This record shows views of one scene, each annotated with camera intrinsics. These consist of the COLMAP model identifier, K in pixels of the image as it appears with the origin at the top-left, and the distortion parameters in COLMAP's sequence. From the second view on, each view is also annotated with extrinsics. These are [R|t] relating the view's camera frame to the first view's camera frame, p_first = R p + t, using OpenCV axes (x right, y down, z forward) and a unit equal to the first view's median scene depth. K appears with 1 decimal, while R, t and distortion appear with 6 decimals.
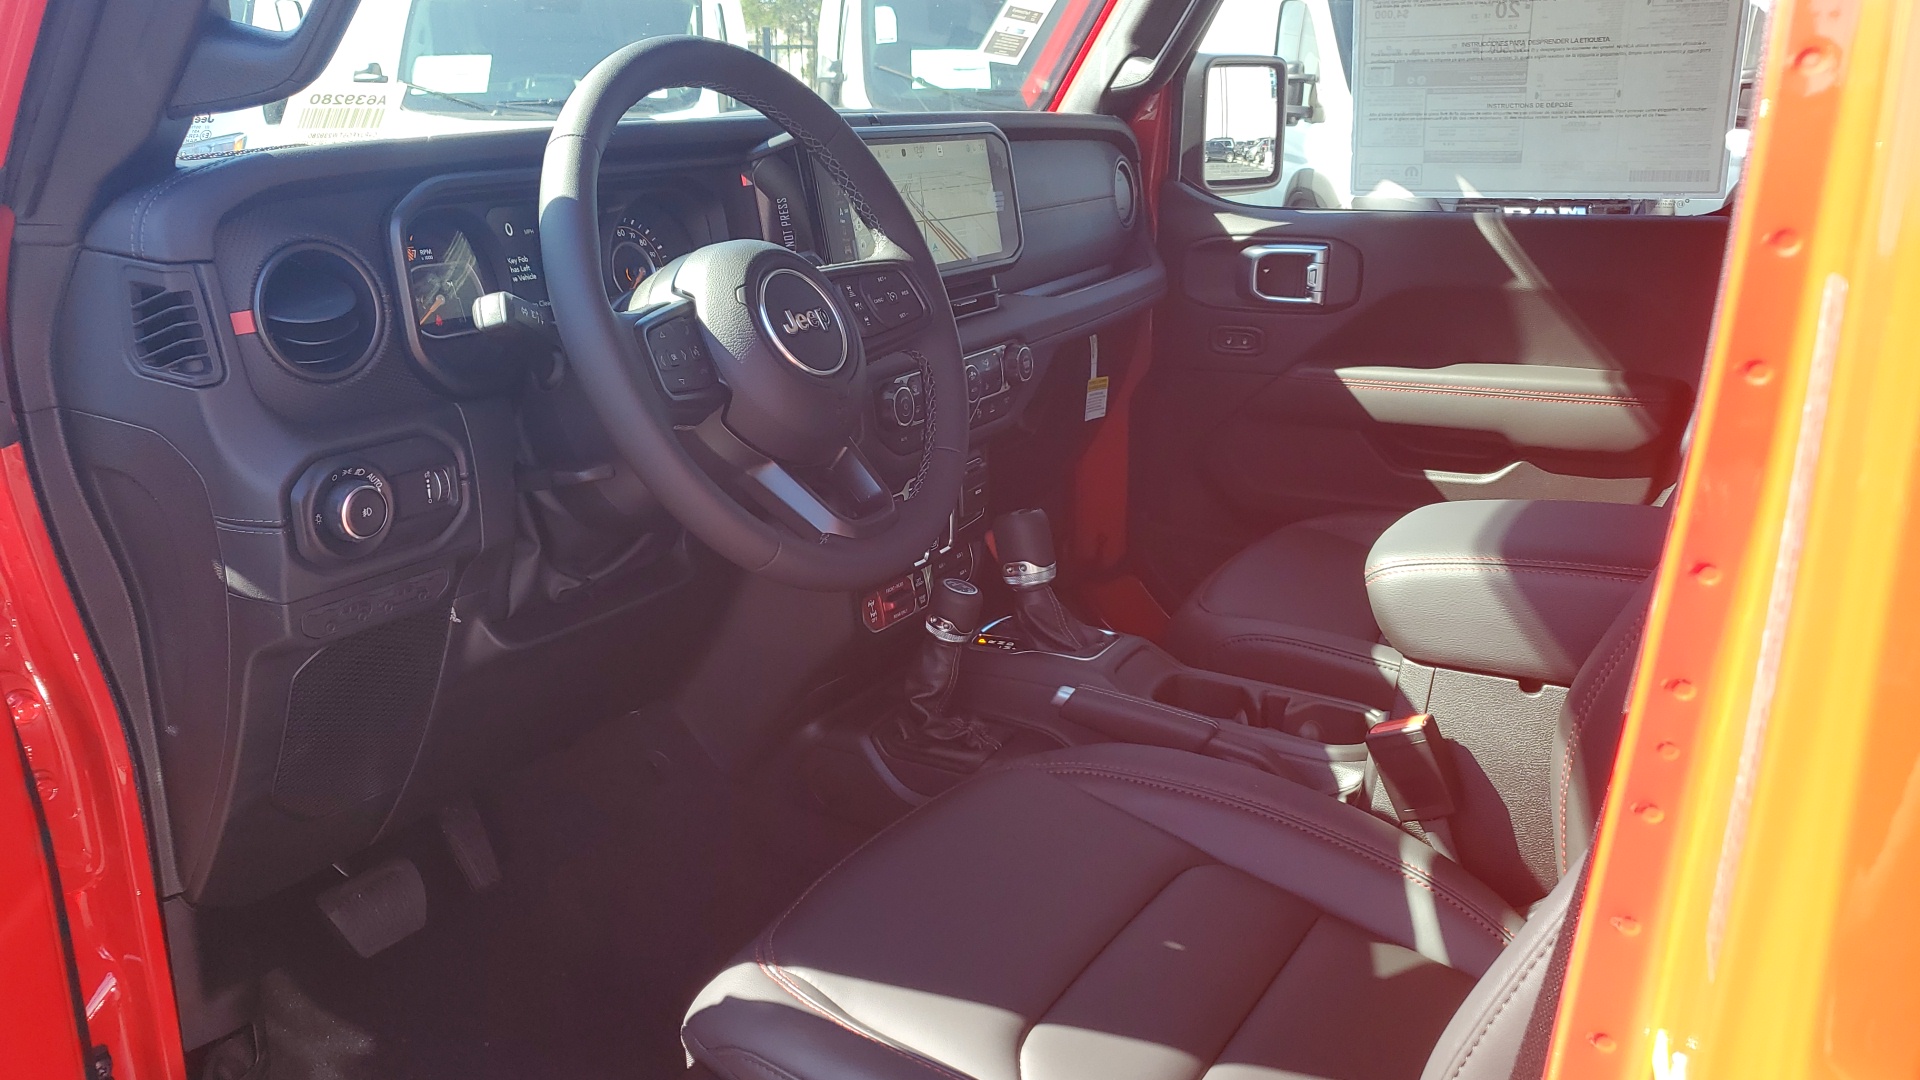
lens RADIAL K [[1514.6, 0, 962.1], [0, 1514.6, 542.1], [0, 0, 1]] dist [0.072426, -0.089056]
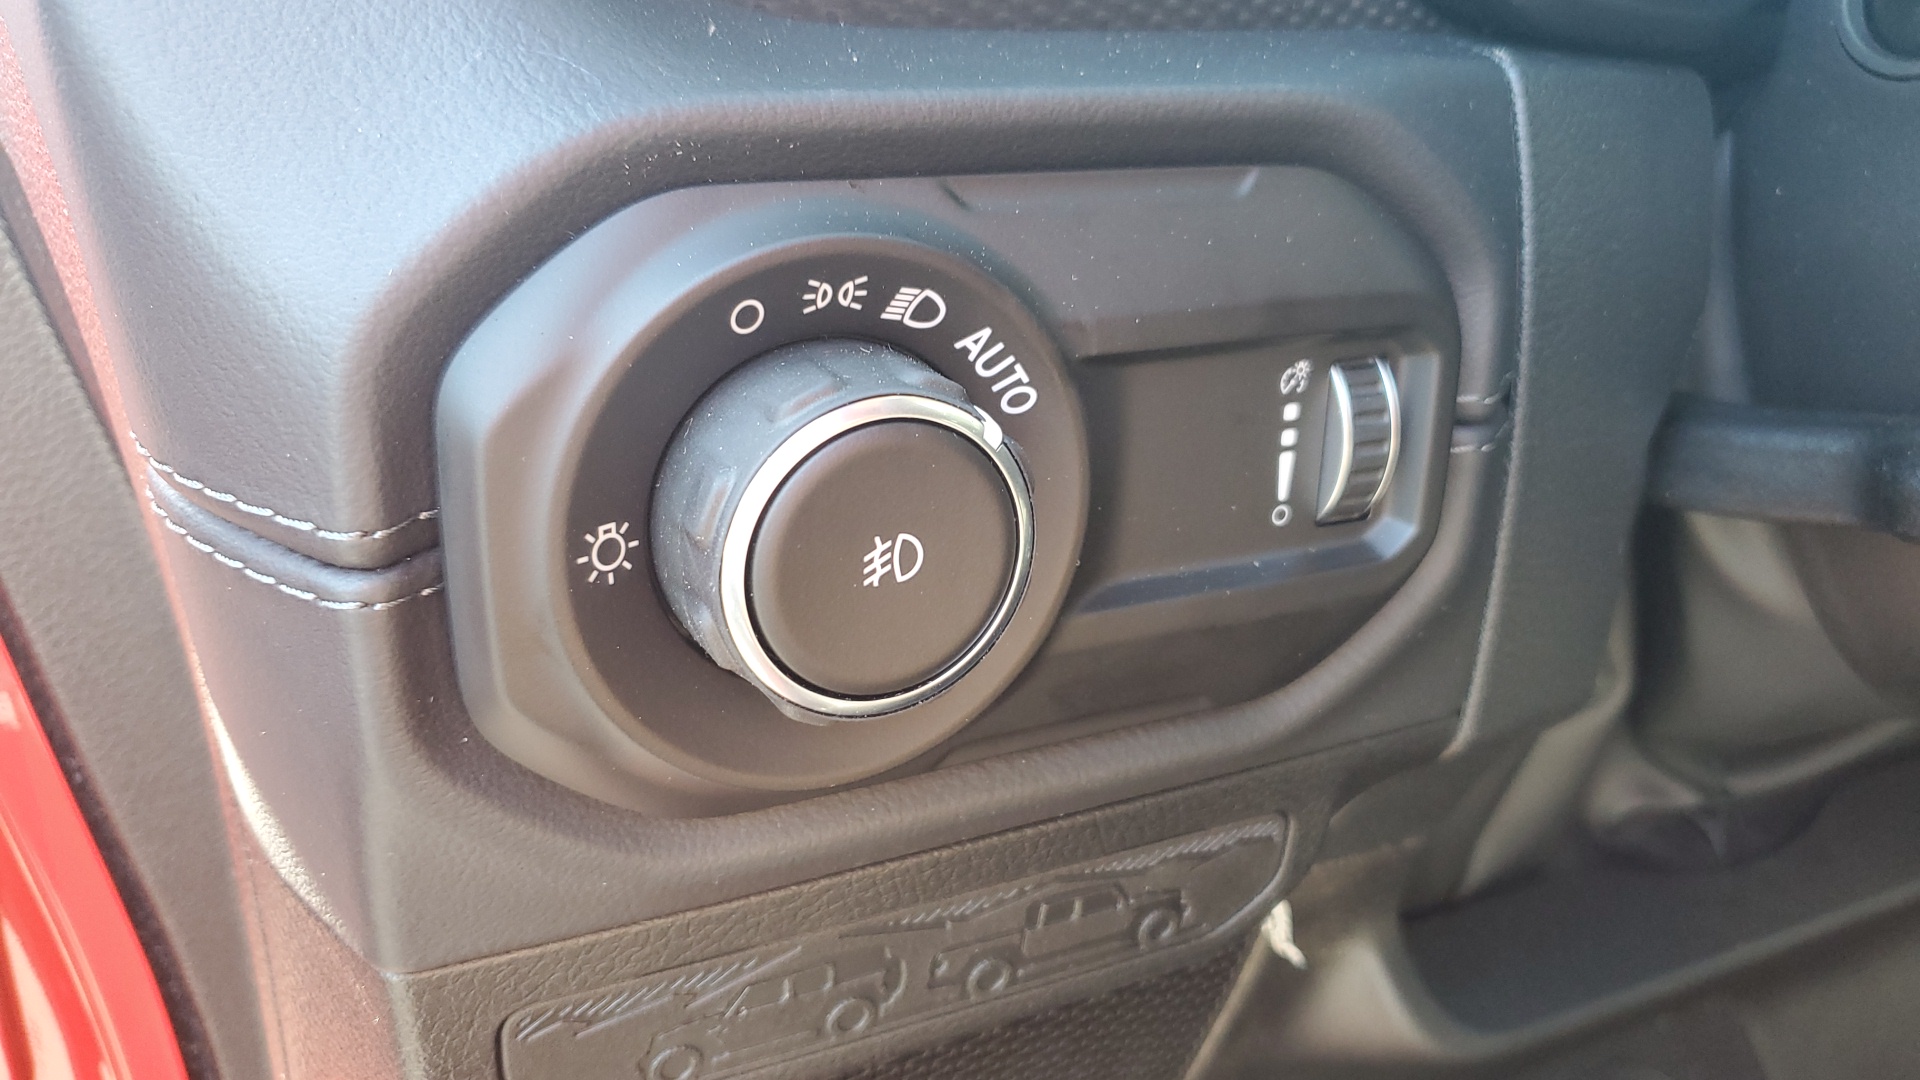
lens RADIAL K [[1514.6, 0, 956.9], [0, 1514.6, 541.9], [0, 0, 1]] dist [0.072426, -0.089056]
pose [[0.837310, 0.219990, -0.500517, -0.156933], [-0.185033, 0.975476, 0.119205, -0.021136], [0.514466, -0.007199, 0.857481, 0.446934]]
